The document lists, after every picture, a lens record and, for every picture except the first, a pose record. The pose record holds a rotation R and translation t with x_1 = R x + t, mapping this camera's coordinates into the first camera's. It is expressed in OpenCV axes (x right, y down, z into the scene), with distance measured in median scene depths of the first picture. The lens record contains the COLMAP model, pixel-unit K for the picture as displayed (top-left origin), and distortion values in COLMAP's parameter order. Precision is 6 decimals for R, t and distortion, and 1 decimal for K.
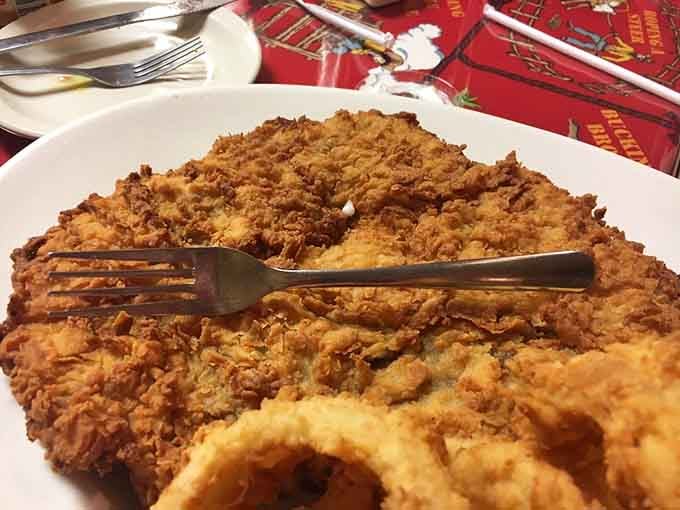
lens RADIAL K [[549.6, 0, 340.0], [0, 549.6, 255.0], [0, 0, 1]] dist [0.002652, -0.002318]
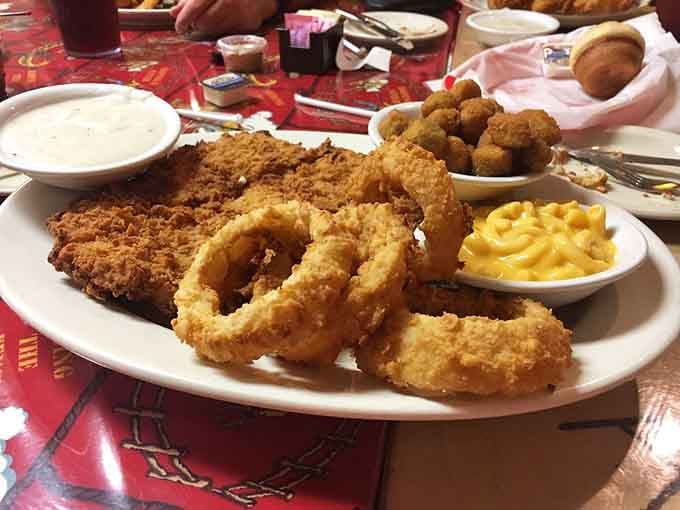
lens RADIAL K [[549.6, 0, 340.0], [0, 549.6, 255.0], [0, 0, 1]] dist [0.002652, -0.002318]
pose [[0.944687, -0.204824, 0.256150, -0.179536], [0.263640, 0.938820, -0.221610, 0.581104], [-0.195088, 0.276883, 0.940891, -0.573107]]
